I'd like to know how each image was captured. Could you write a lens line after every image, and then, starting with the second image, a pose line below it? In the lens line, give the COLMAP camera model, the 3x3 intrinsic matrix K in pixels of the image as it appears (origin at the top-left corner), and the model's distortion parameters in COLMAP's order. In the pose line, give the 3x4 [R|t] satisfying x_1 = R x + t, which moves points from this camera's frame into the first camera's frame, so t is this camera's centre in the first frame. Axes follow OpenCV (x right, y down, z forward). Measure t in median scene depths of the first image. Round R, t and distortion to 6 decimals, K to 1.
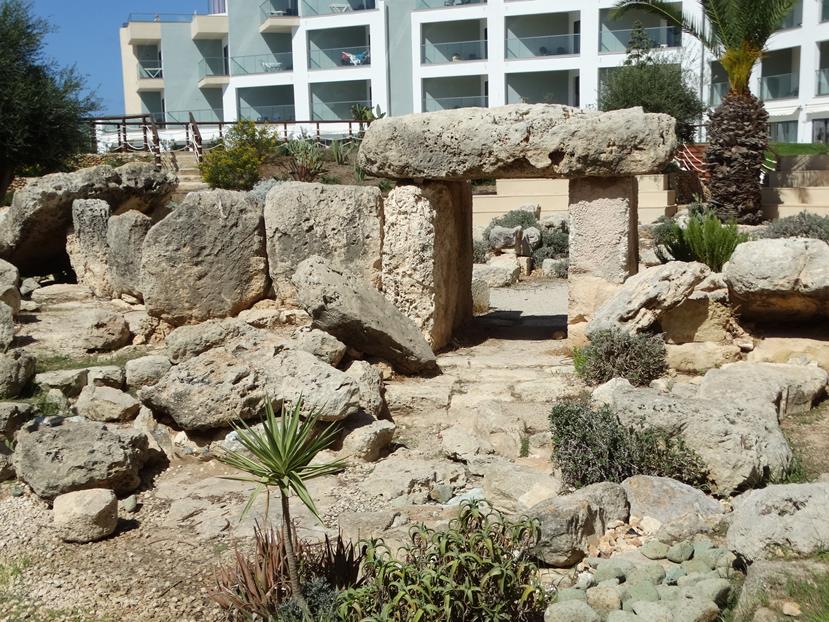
lens RADIAL K [[1155.4, 0, 401.1], [0, 1155.4, 311.3], [0, 0, 1]] dist [-0.060222, 0.143986]
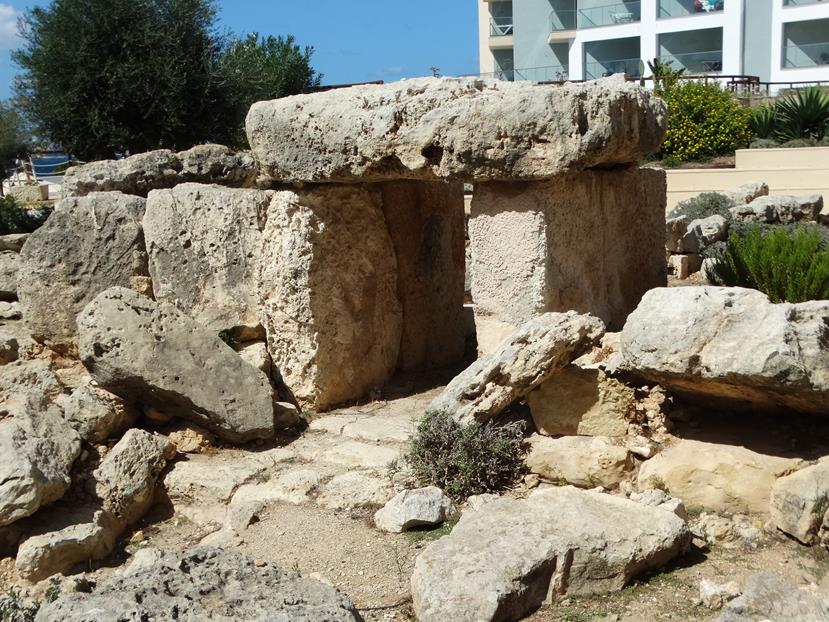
lens RADIAL K [[1155.4, 0, 401.1], [0, 1155.4, 311.3], [0, 0, 1]] dist [-0.060222, 0.143986]
pose [[0.939940, 0.033998, -0.339643, 0.342141], [-0.020376, 0.998842, 0.043592, -0.064186], [0.340731, -0.034053, 0.939544, 0.305797]]
